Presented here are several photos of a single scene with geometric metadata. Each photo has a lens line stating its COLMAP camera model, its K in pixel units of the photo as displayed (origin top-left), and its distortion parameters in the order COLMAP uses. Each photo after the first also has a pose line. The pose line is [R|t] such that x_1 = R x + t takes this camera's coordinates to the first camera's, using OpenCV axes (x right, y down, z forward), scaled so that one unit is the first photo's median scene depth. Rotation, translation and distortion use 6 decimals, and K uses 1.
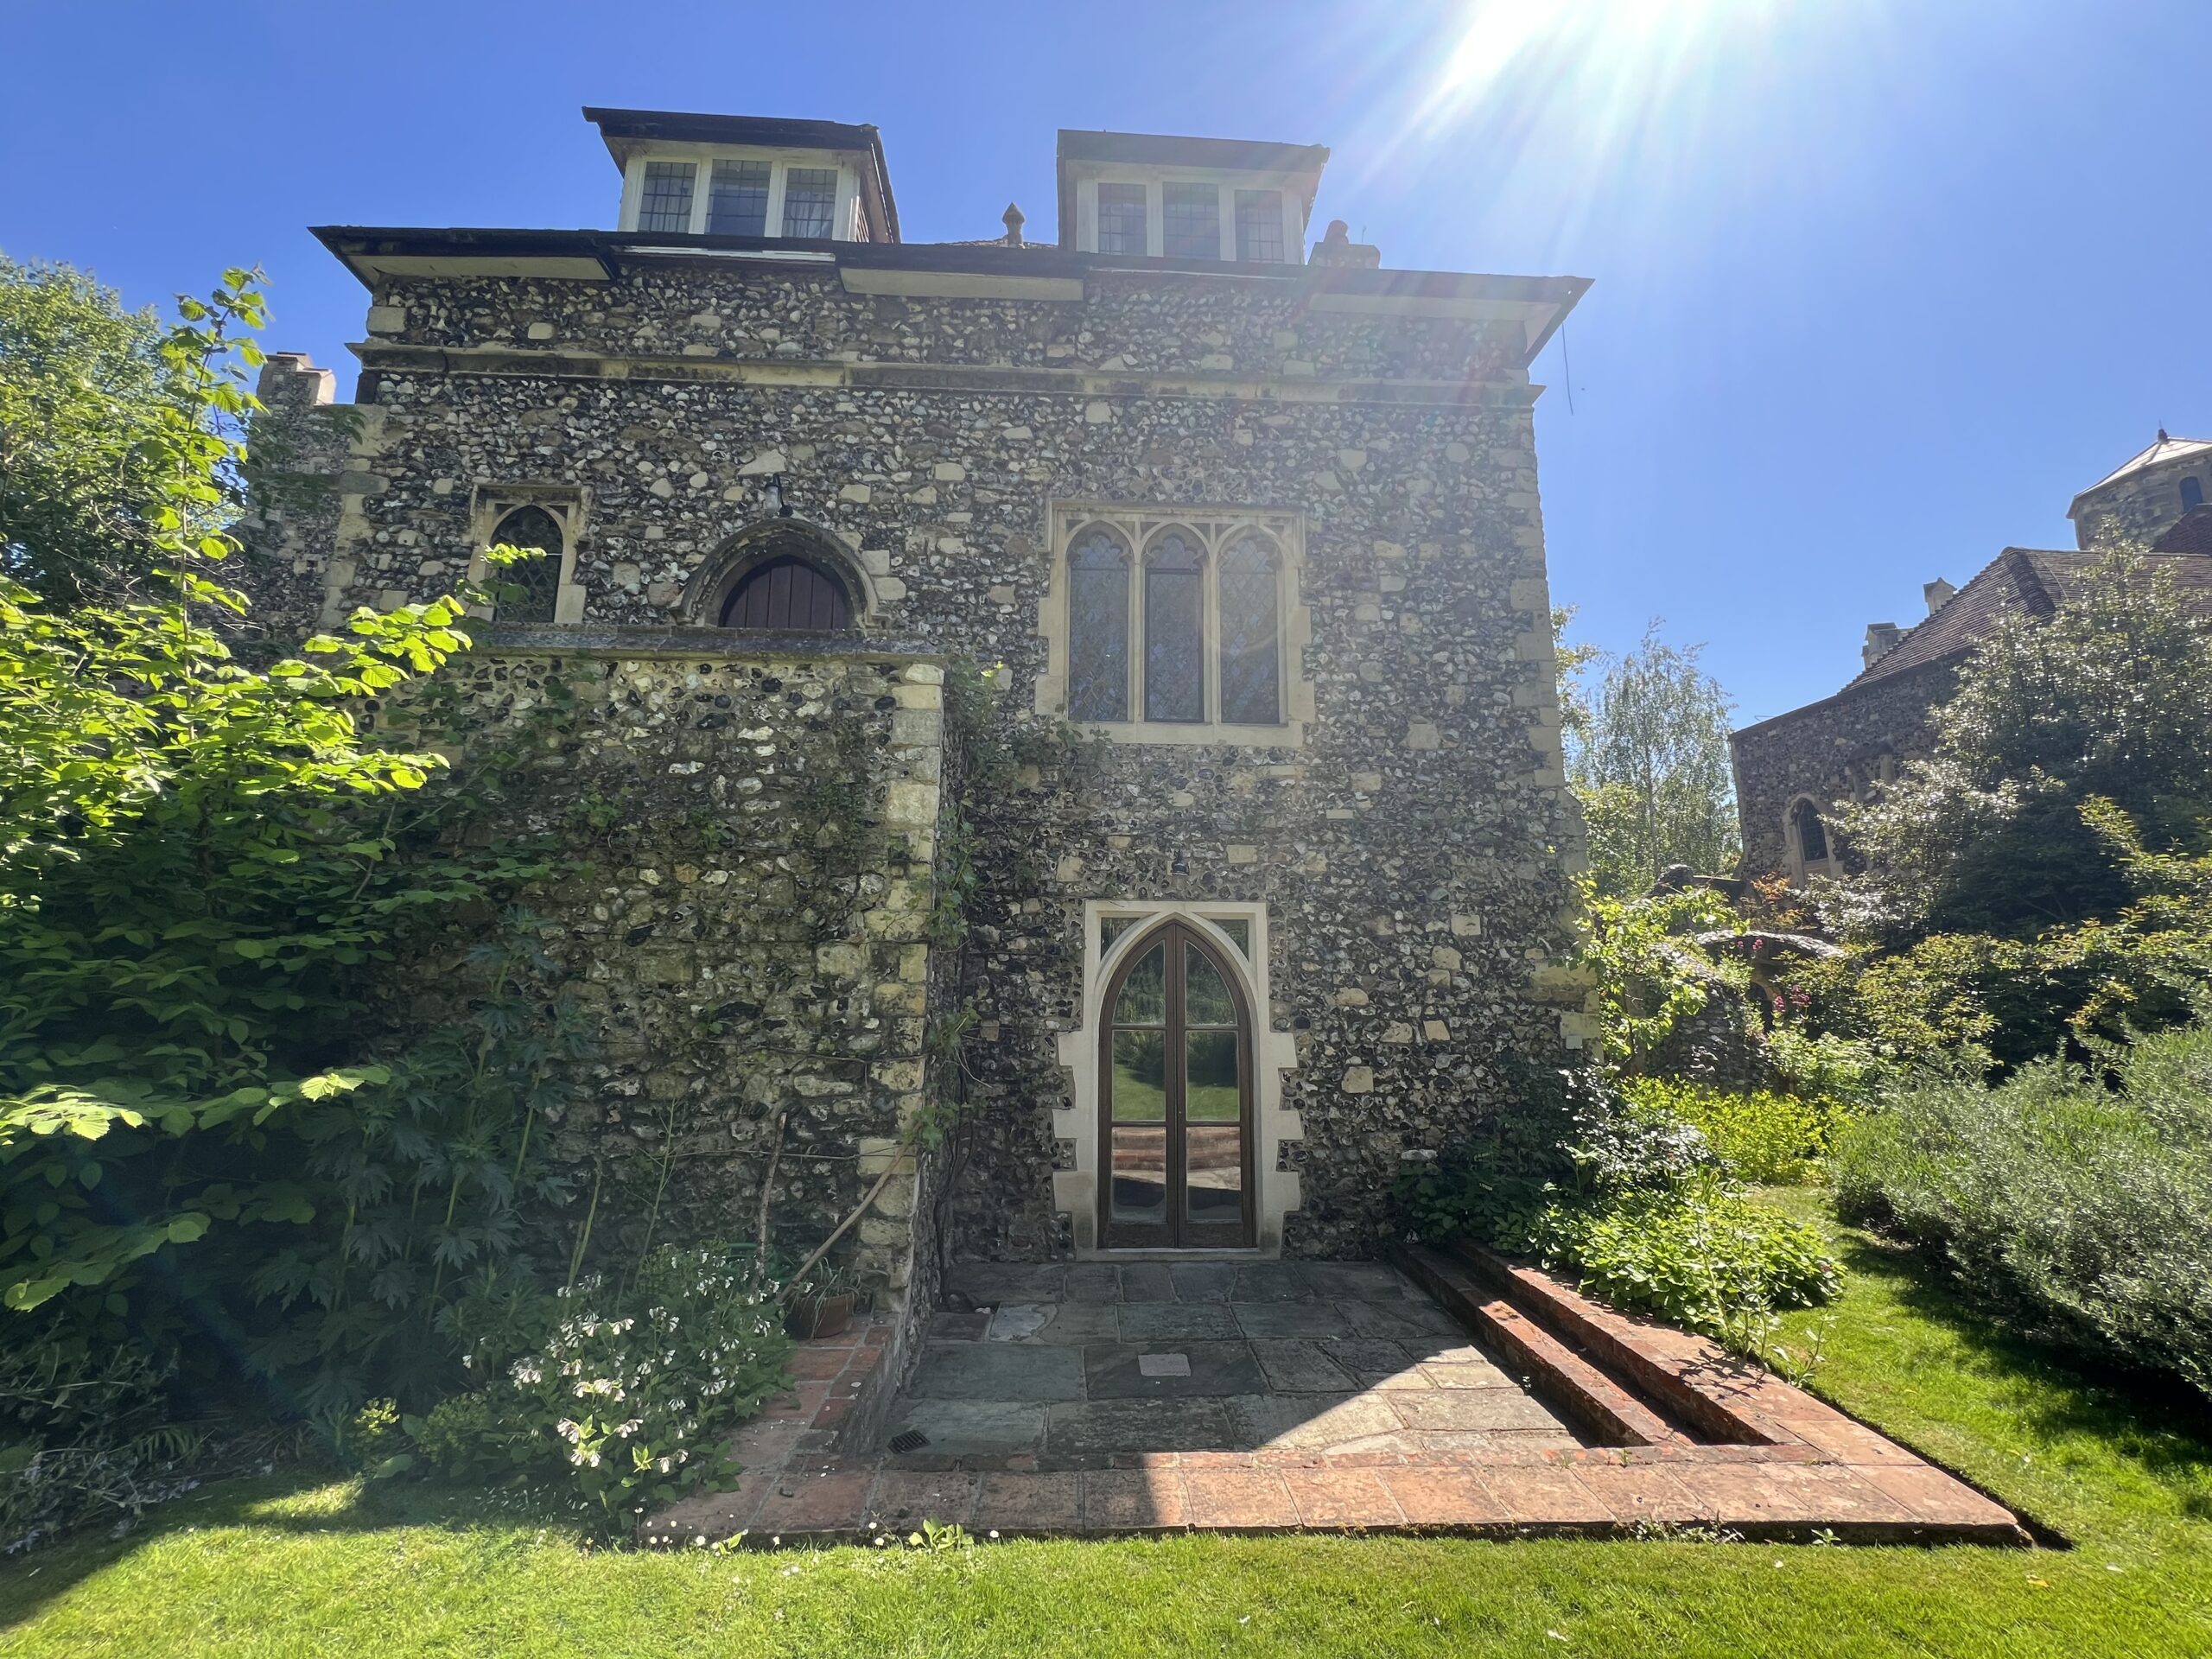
lens RADIAL K [[880.2, 0, 1106.0], [0, 880.2, 829.5], [0, 0, 1]] dist [-0.001854, -0.000050]
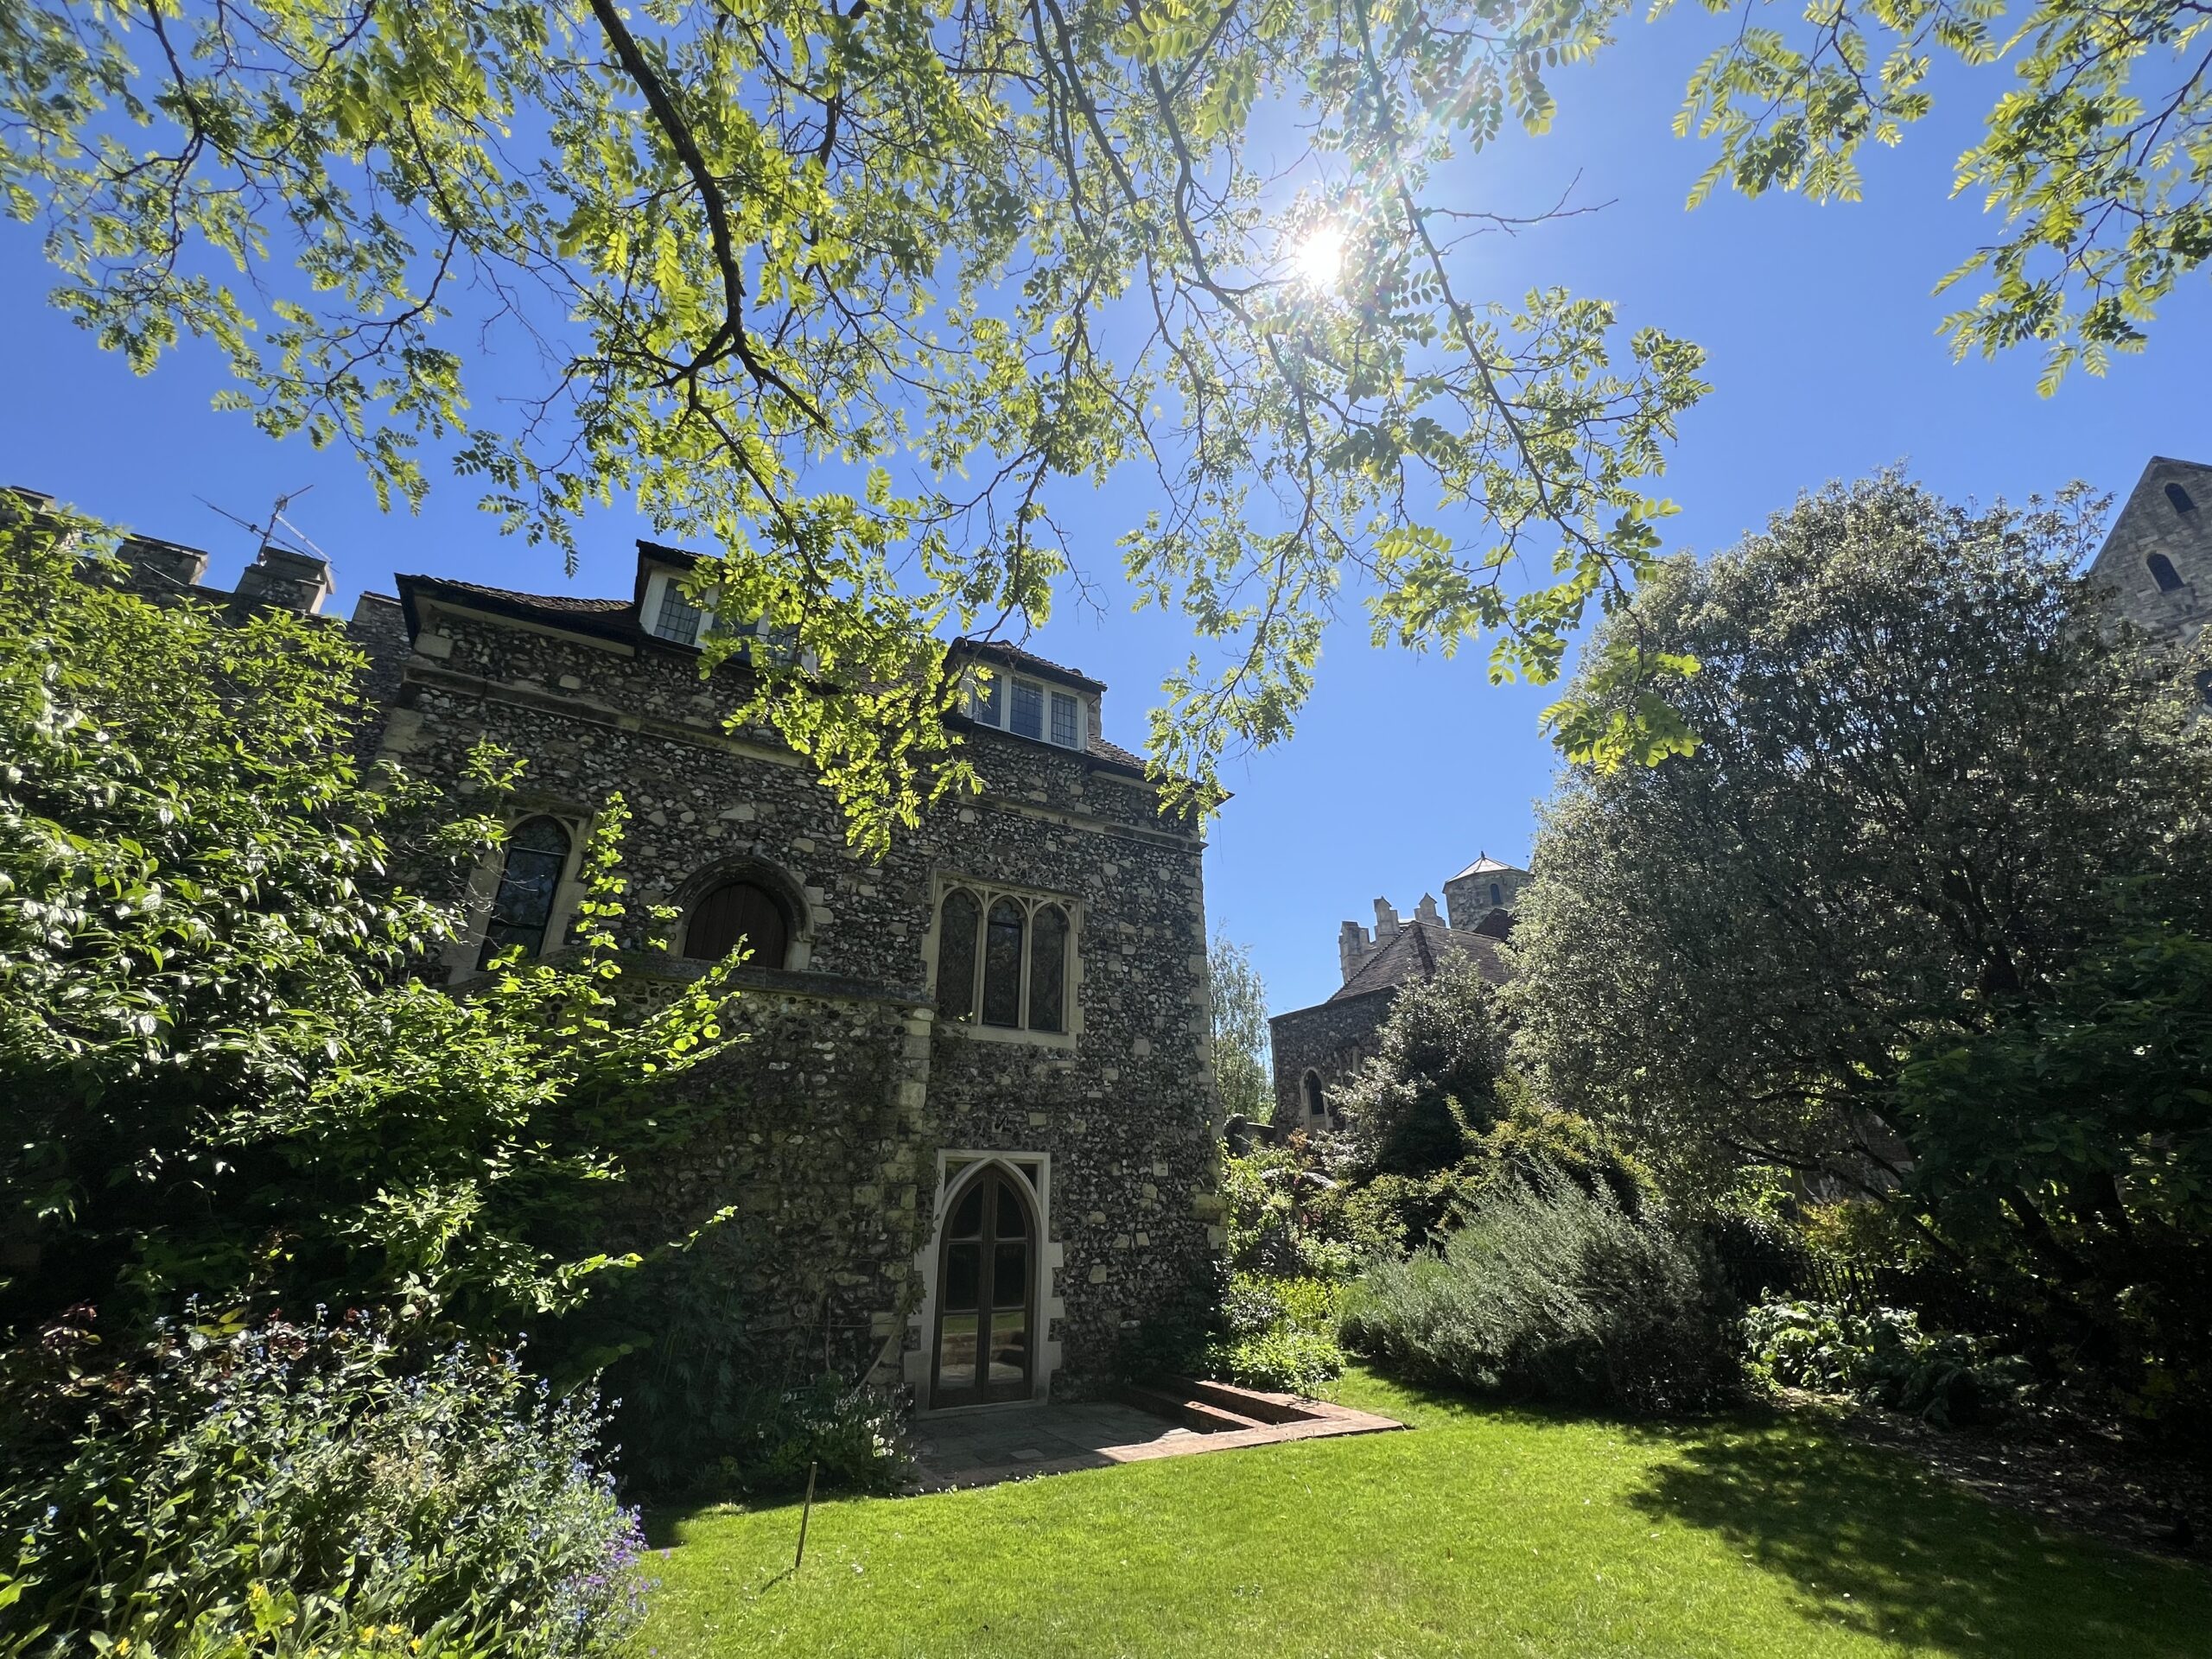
lens RADIAL K [[880.2, 0, 1106.0], [0, 880.2, 829.5], [0, 0, 1]] dist [-0.001854, -0.000050]
pose [[0.892545, 0.172097, 0.416830, -0.451624], [-0.070925, 0.966385, -0.247122, -0.086754], [-0.445347, 0.191004, 0.874748, -0.485152]]
